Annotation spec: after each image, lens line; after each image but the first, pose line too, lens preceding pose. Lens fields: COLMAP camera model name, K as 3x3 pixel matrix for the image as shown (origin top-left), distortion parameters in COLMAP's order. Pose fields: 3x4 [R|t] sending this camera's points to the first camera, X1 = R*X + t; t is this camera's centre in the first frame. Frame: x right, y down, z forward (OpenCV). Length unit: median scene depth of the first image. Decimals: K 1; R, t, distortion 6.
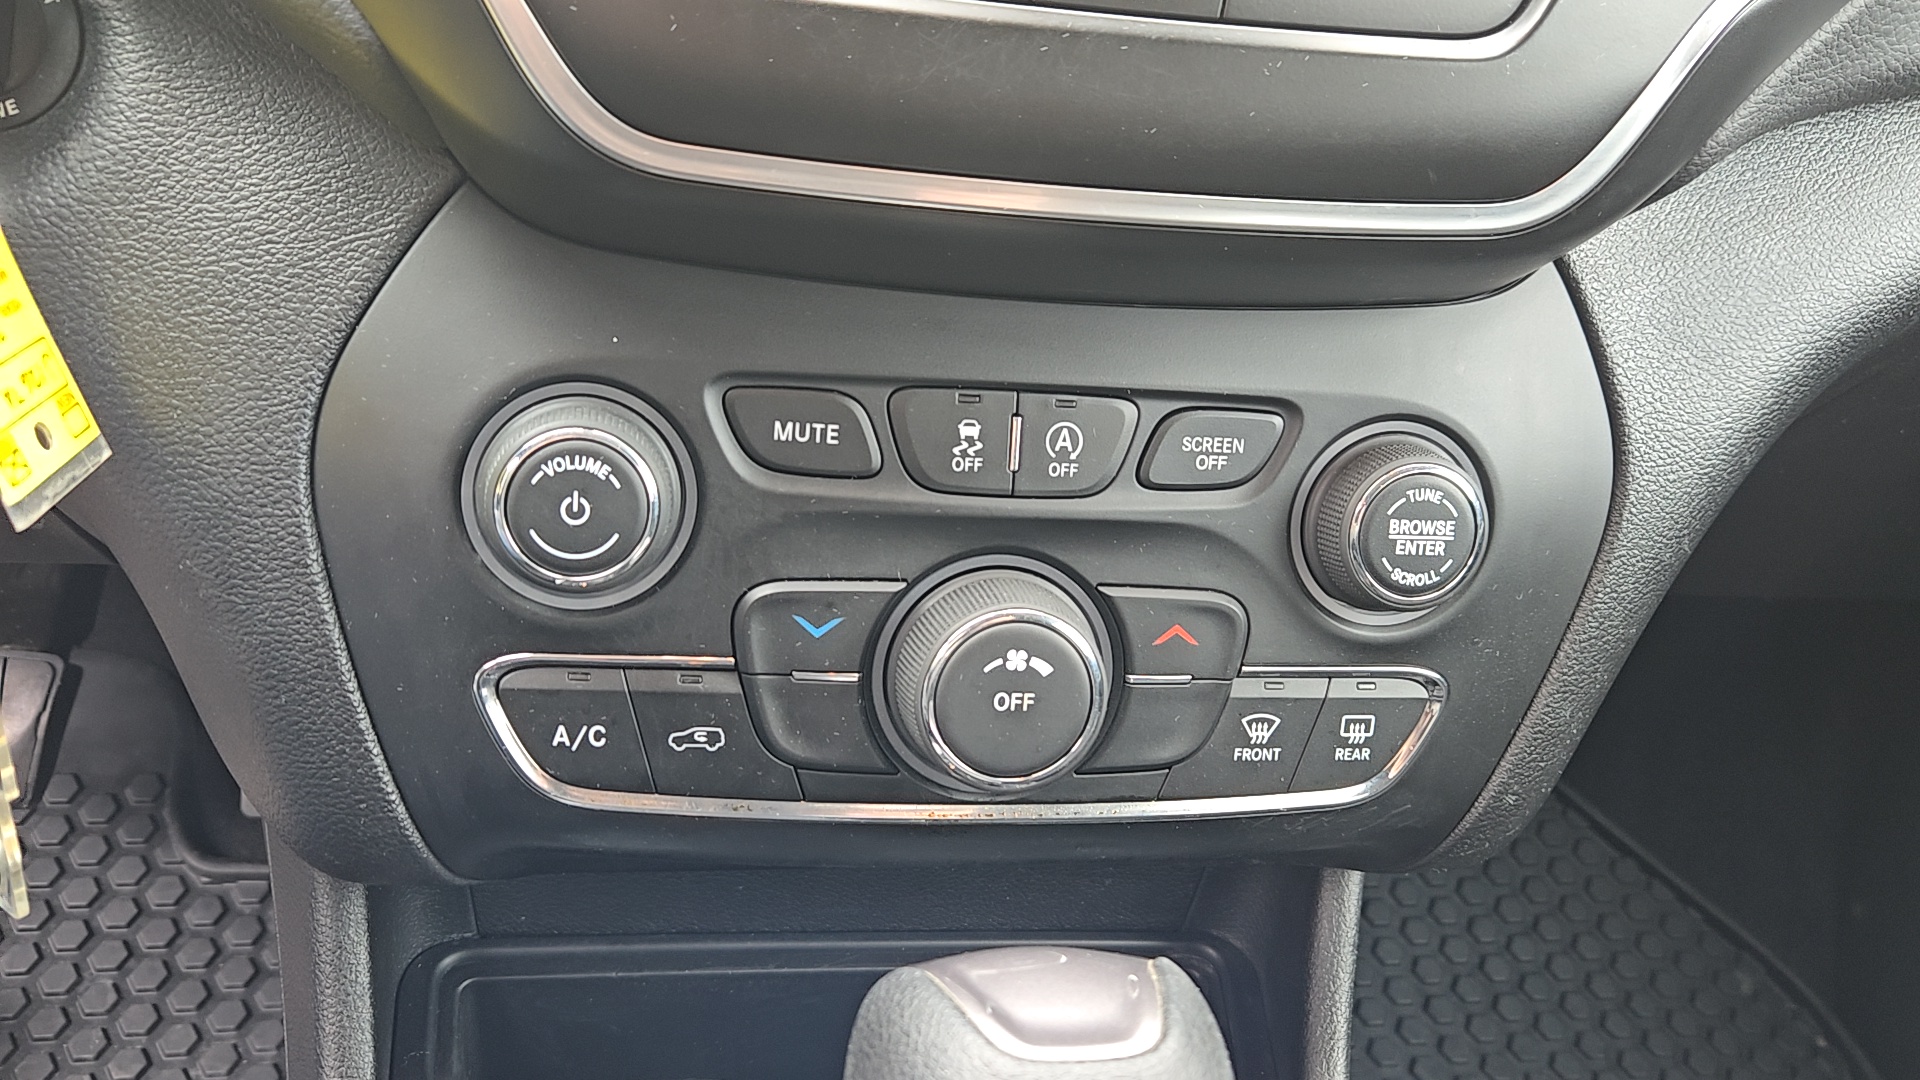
lens RADIAL K [[1622.8, 0, 950.2], [0, 1622.8, 534.2], [0, 0, 1]] dist [0.004592, 0.003607]
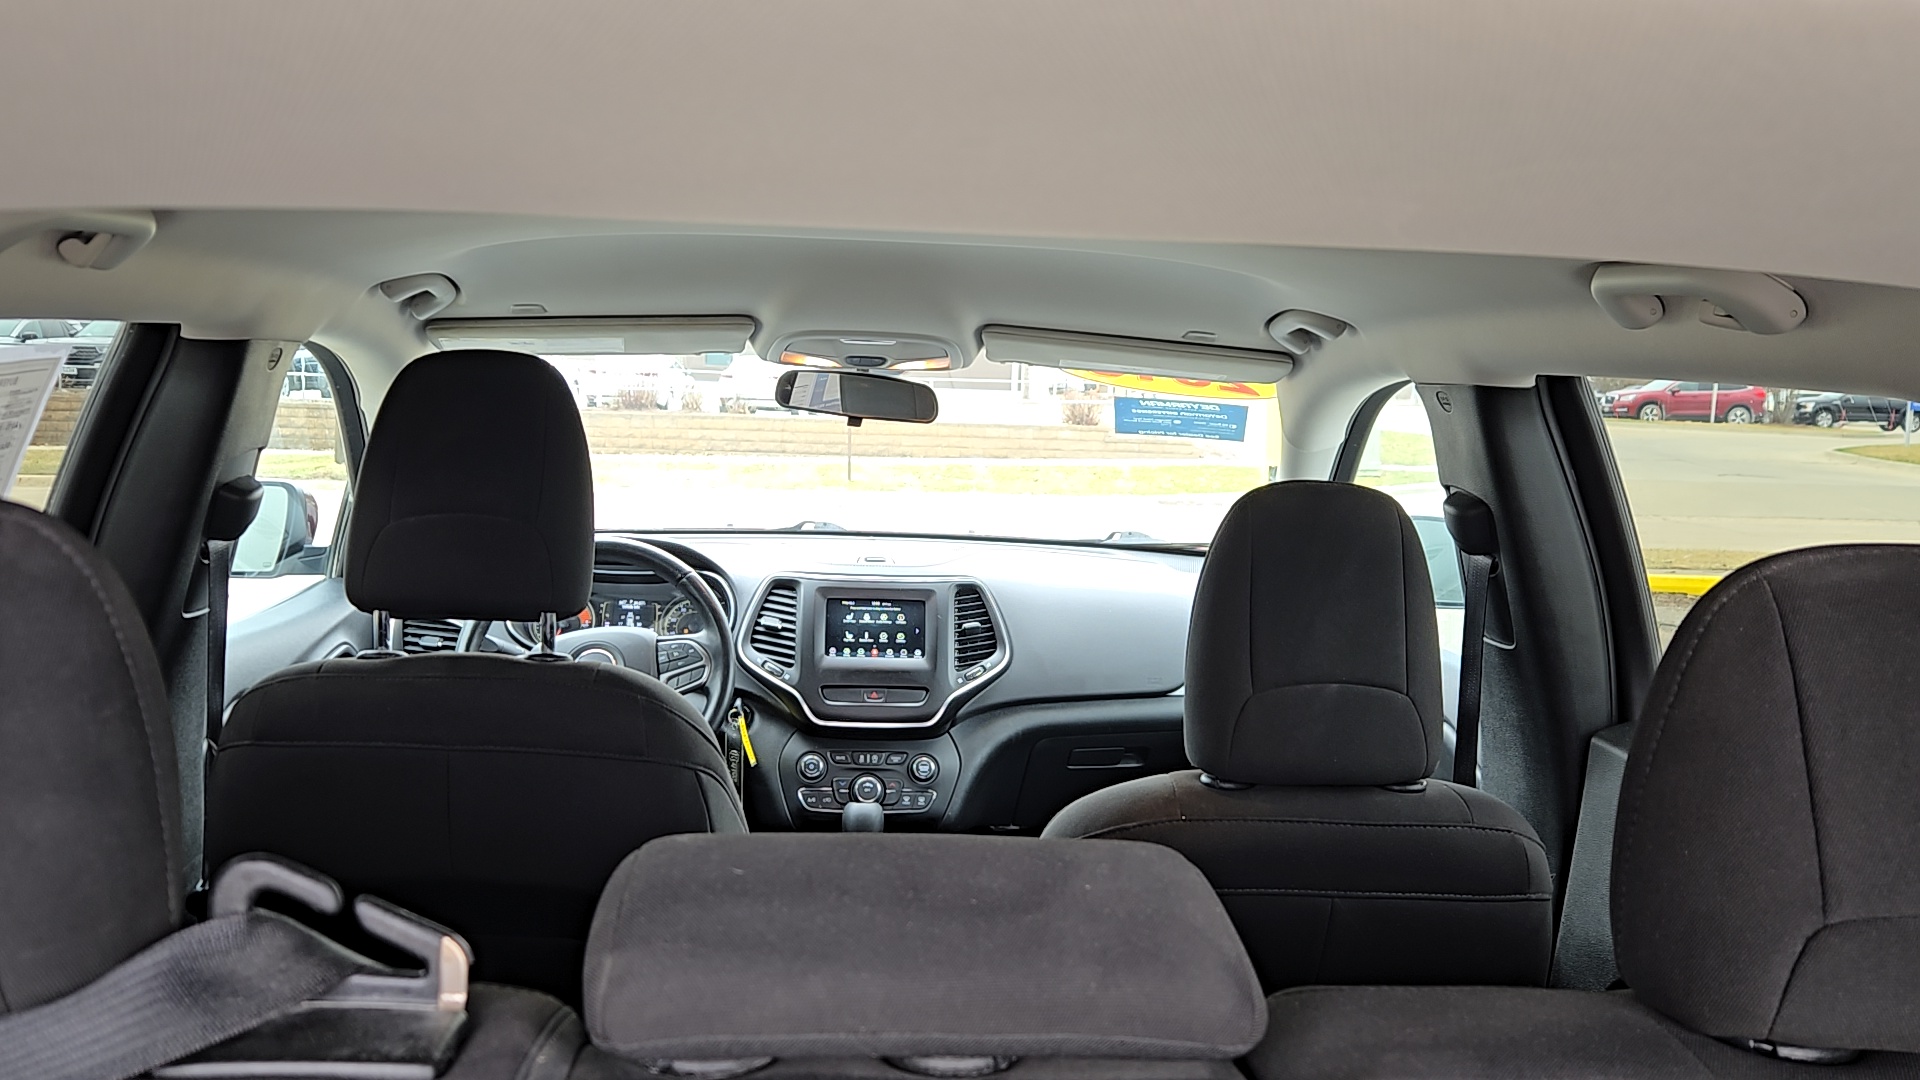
lens RADIAL K [[1622.8, 0, 952.8], [0, 1622.8, 546.2], [0, 0, 1]] dist [0.004592, 0.003607]
pose [[0.992613, -0.081415, -0.089947, 0.894731], [0.036777, 0.908434, -0.416408, 1.659817], [0.115613, 0.410024, 0.904718, -4.663054]]
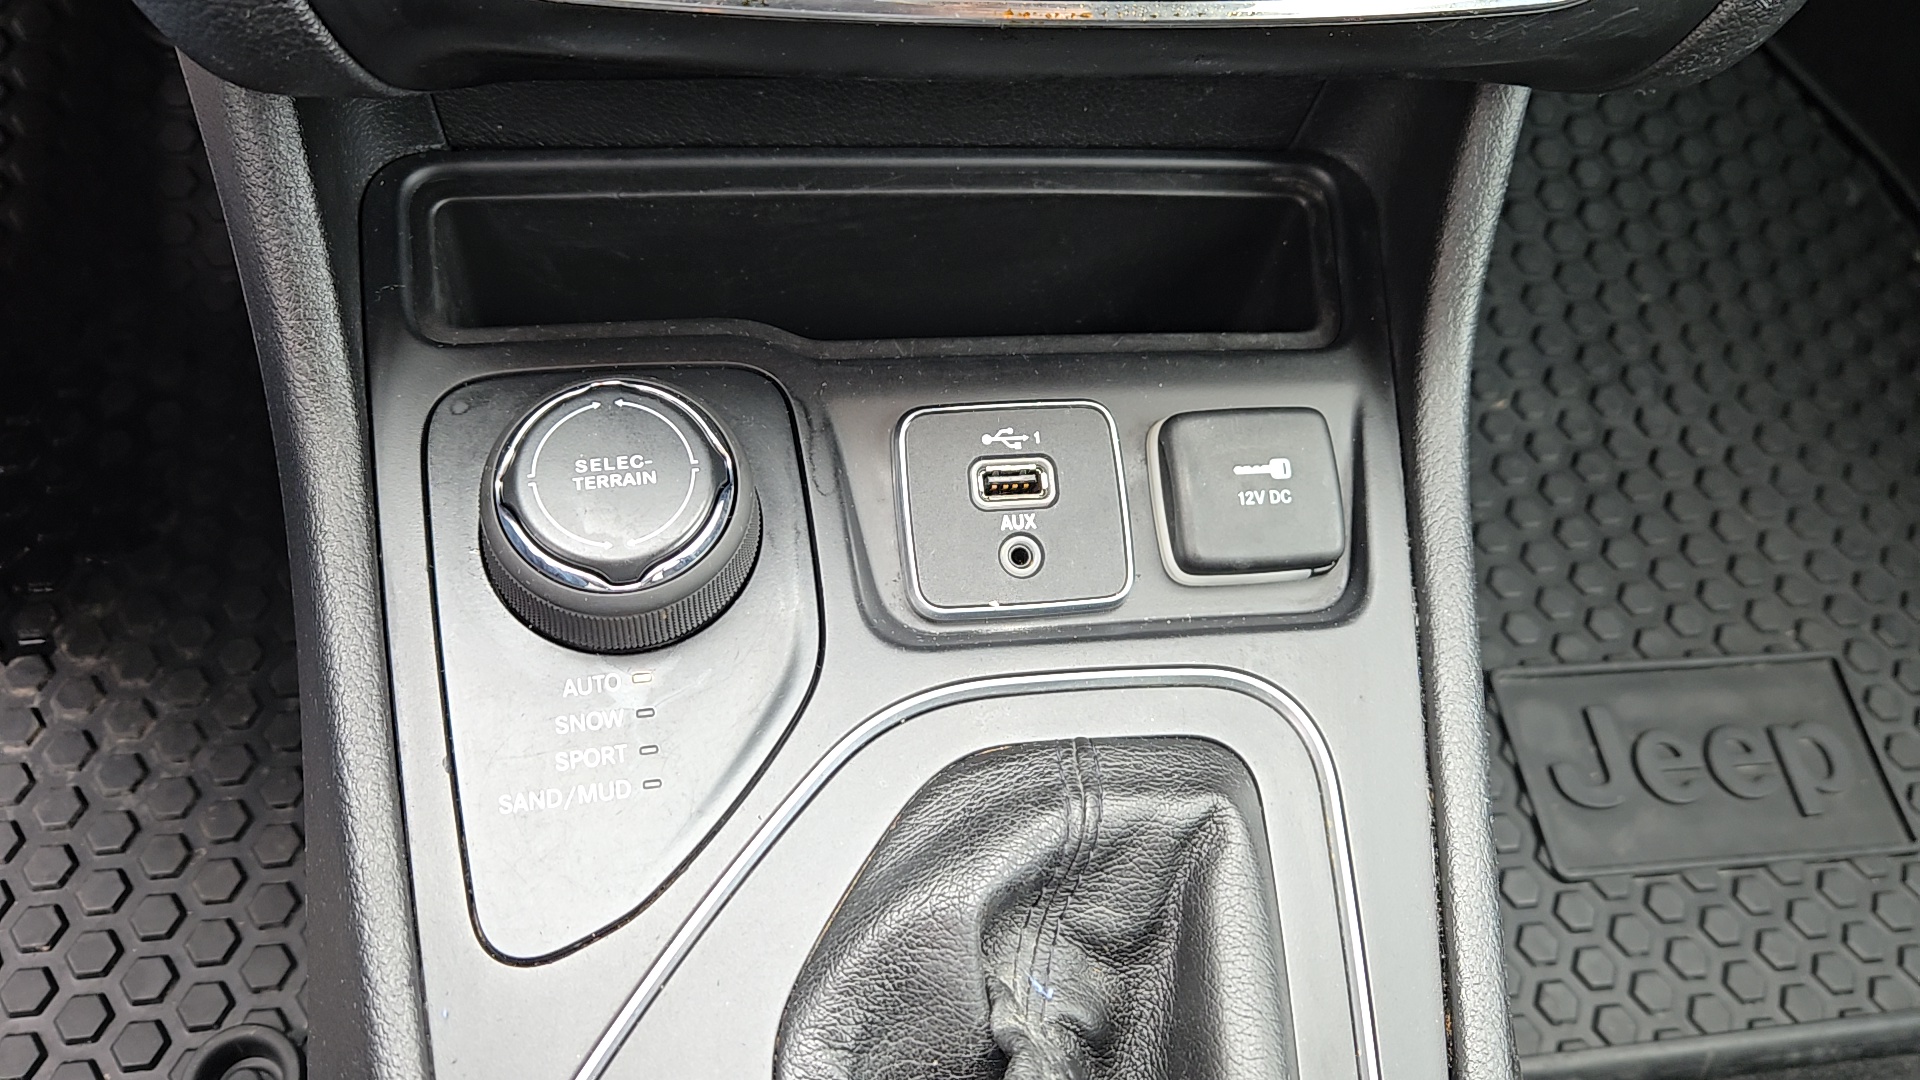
lens RADIAL K [[1622.8, 0, 949.9], [0, 1622.8, 522.9], [0, 0, 1]] dist [0.004592, 0.003607]
pose [[0.999703, 0.019825, -0.014199, -0.018386], [-0.010719, 0.880263, 0.474364, 0.019068], [0.021903, -0.474071, 0.880214, 0.181435]]
